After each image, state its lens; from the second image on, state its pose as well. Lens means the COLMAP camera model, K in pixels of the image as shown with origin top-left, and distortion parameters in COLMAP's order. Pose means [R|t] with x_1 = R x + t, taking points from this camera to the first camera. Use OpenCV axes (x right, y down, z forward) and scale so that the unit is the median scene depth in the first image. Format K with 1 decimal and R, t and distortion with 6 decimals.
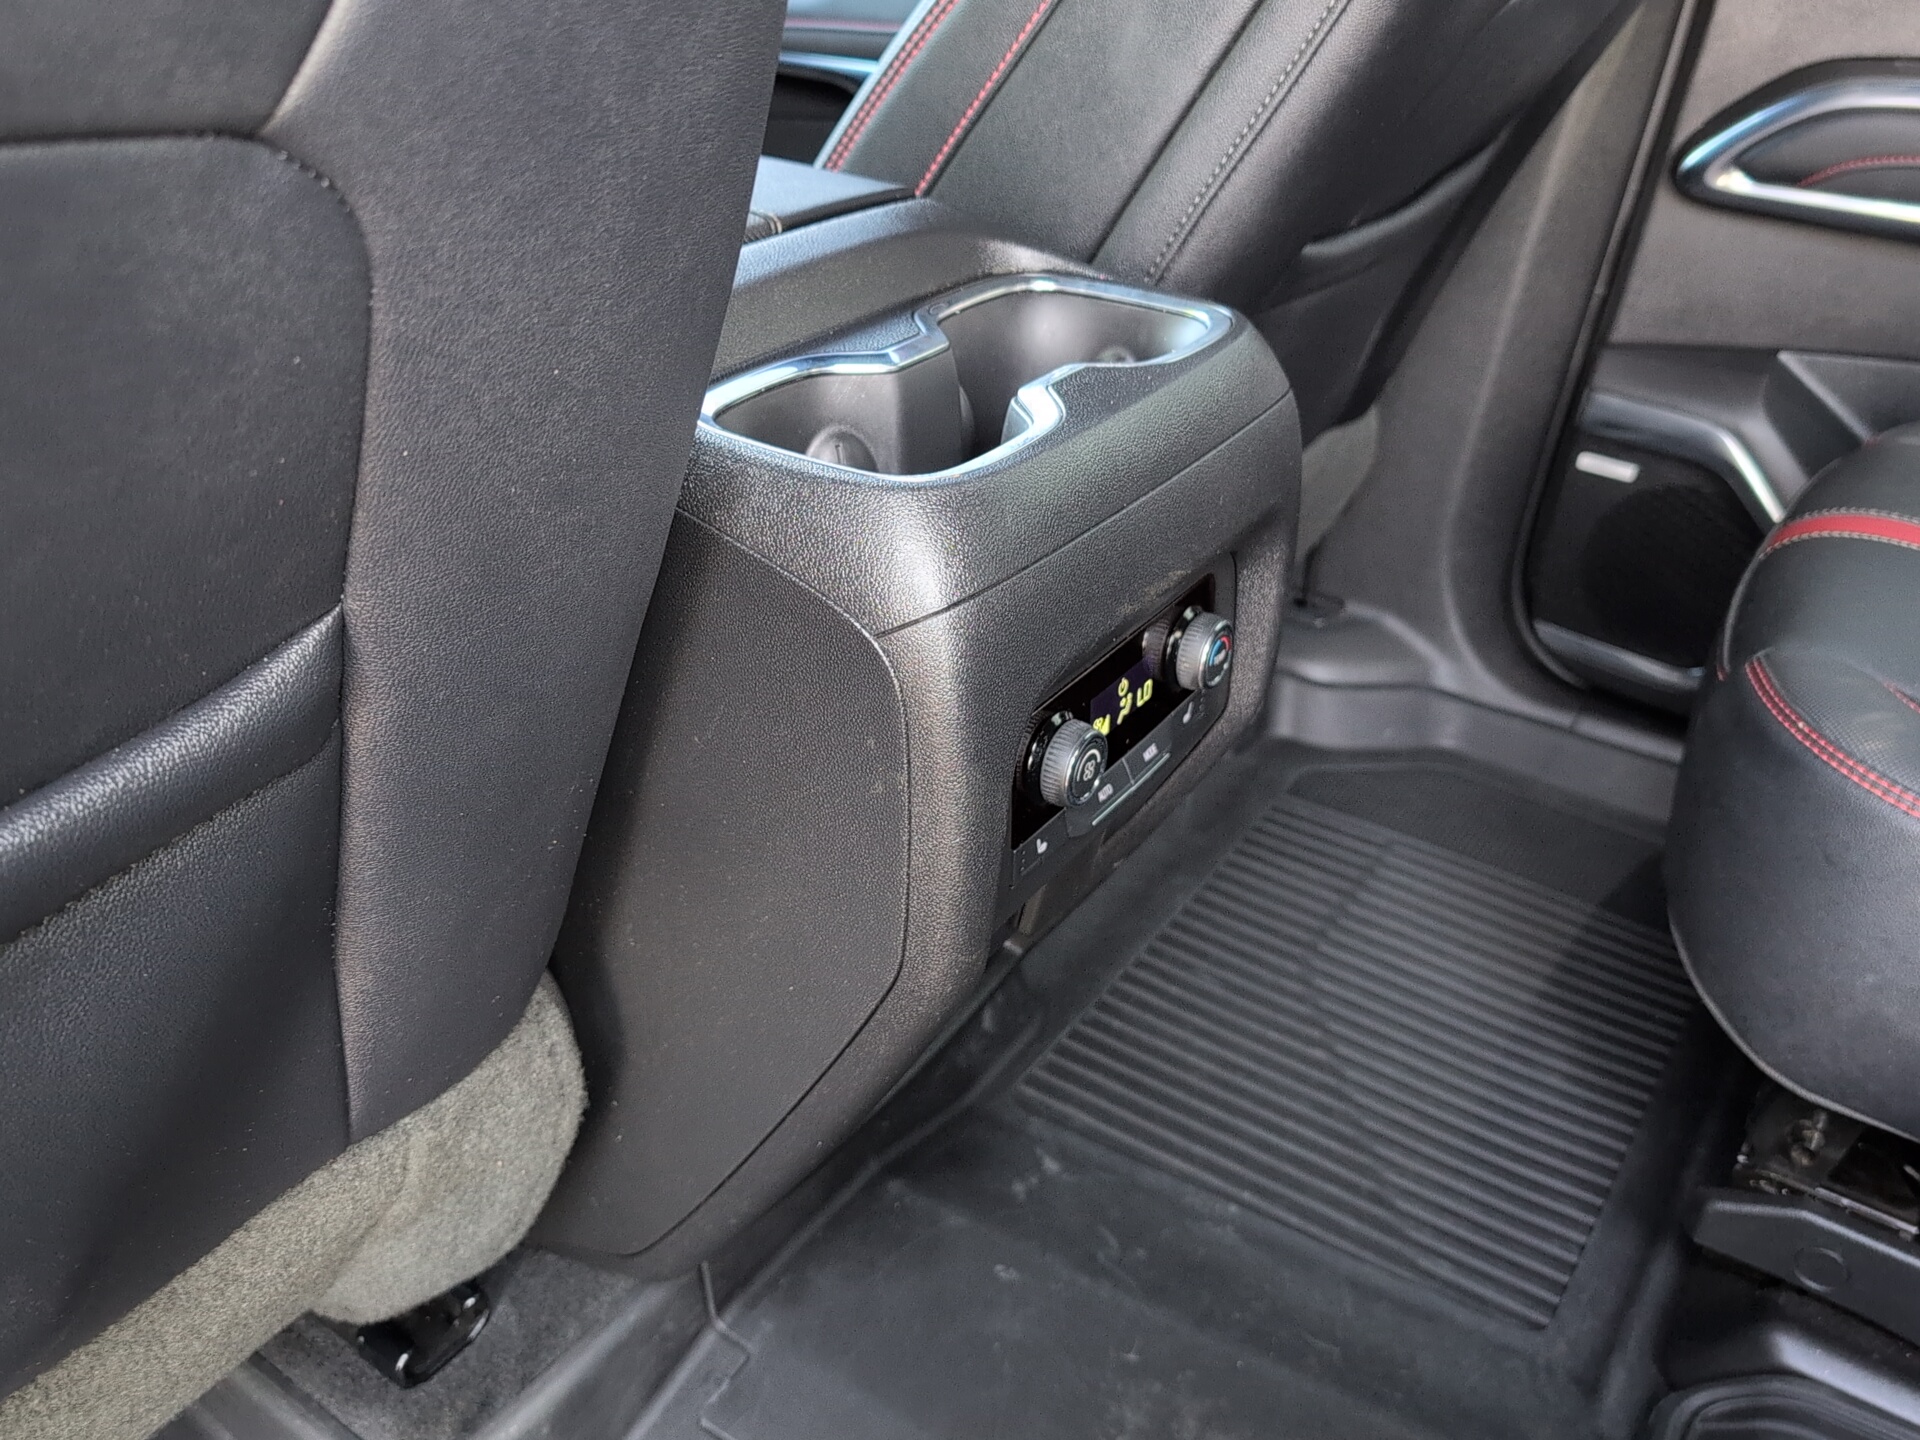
lens RADIAL K [[1618.2, 0, 960.0], [0, 1618.2, 720.0], [0, 0, 1]] dist [-0.006749, -0.035074]
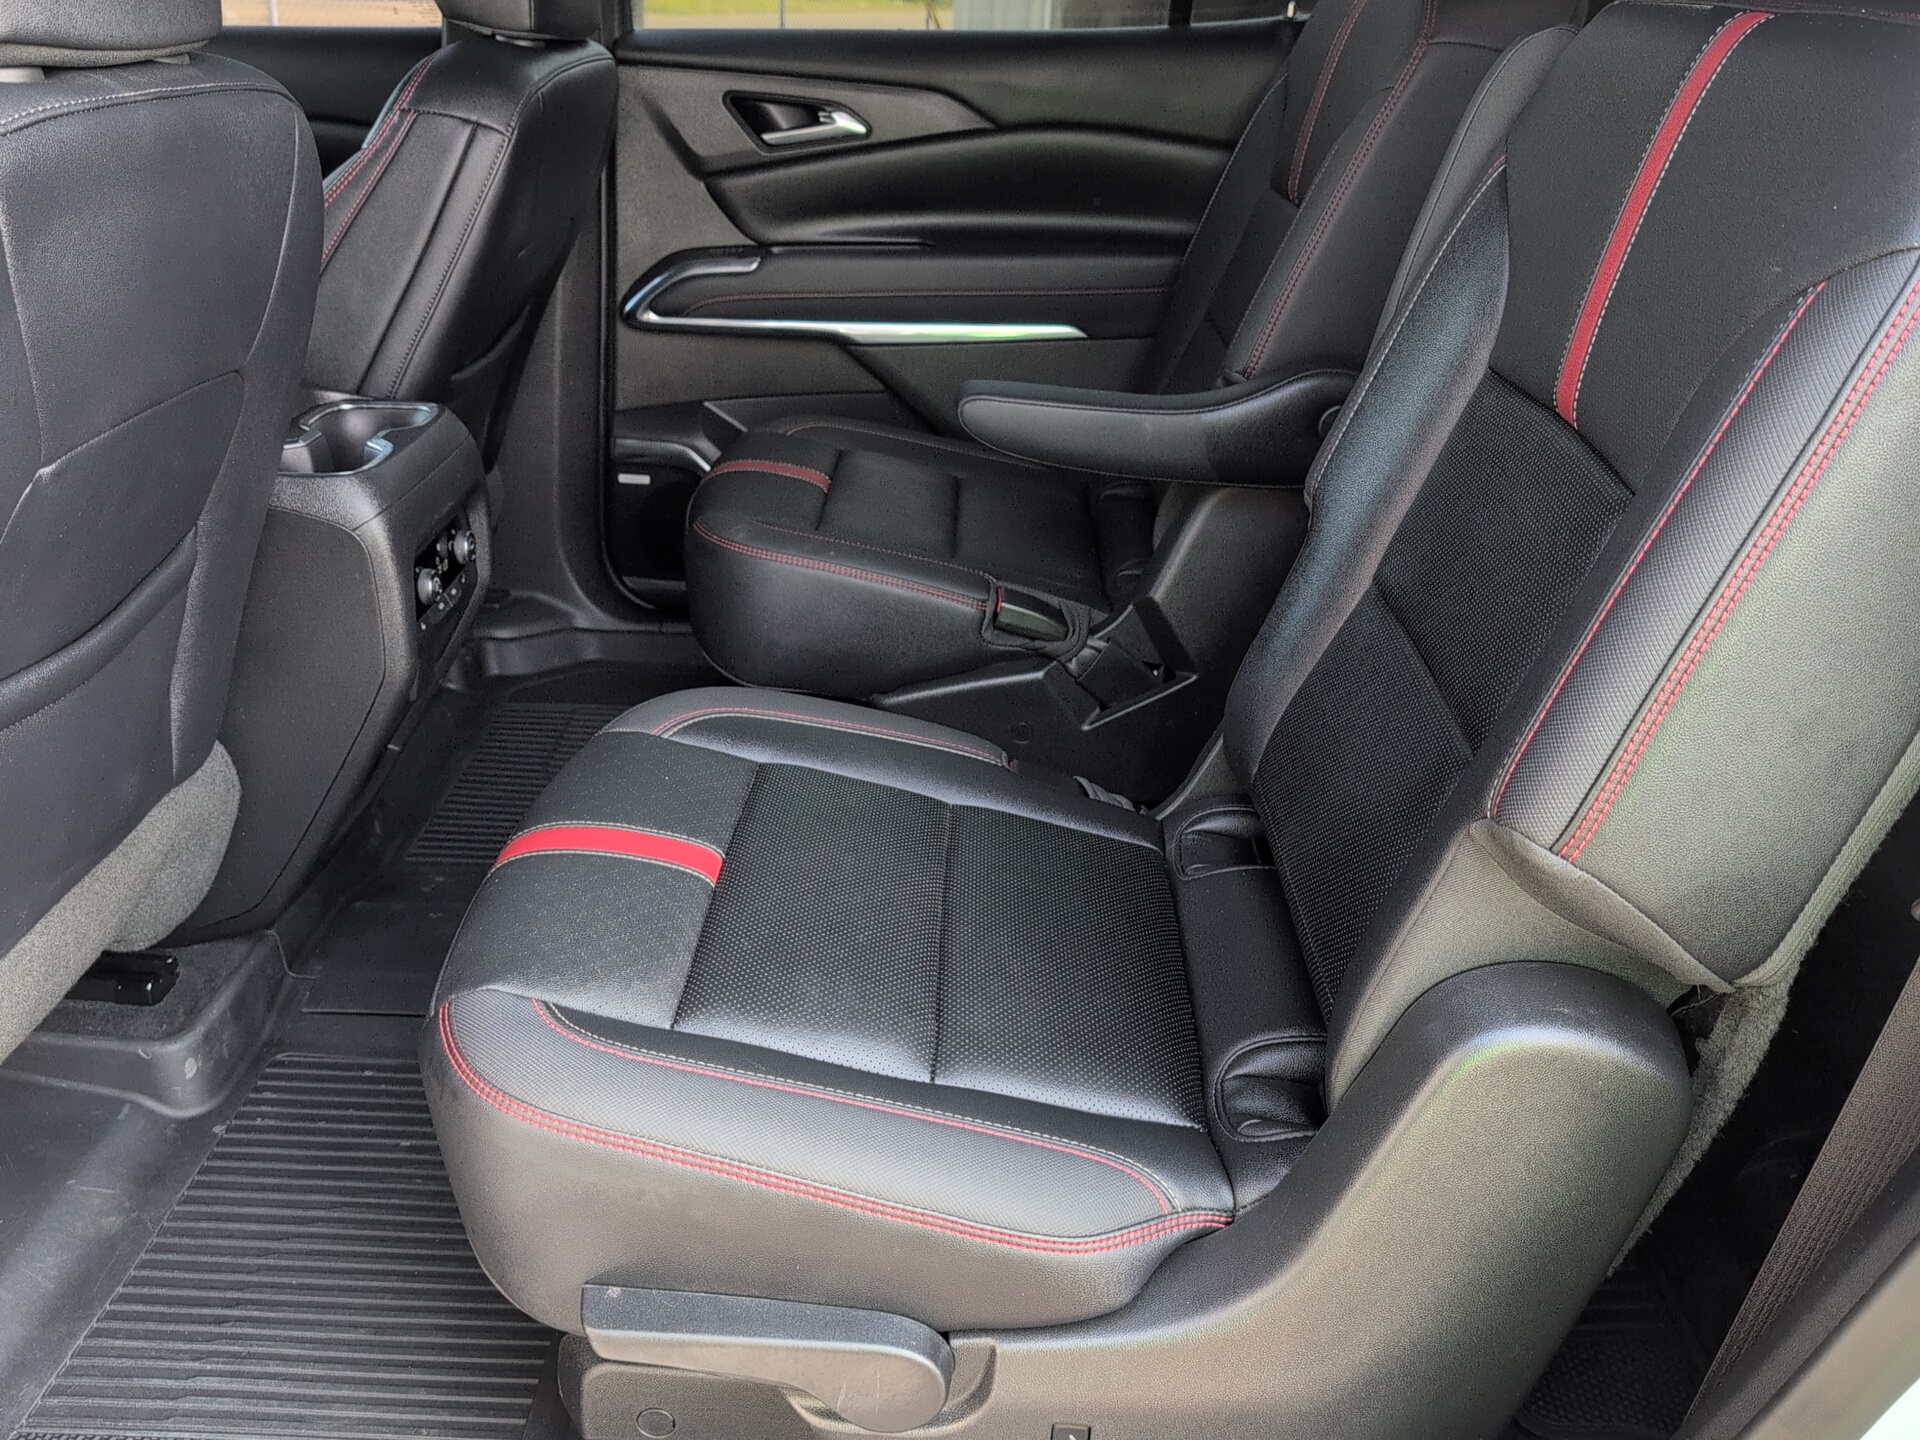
lens RADIAL K [[1618.2, 0, 960.0], [0, 1618.2, 720.0], [0, 0, 1]] dist [-0.006749, -0.035074]
pose [[0.839688, -0.236456, 0.488890, -0.269460], [0.276745, 0.960885, -0.010579, 0.253264], [-0.467266, 0.144181, 0.872281, -0.797452]]
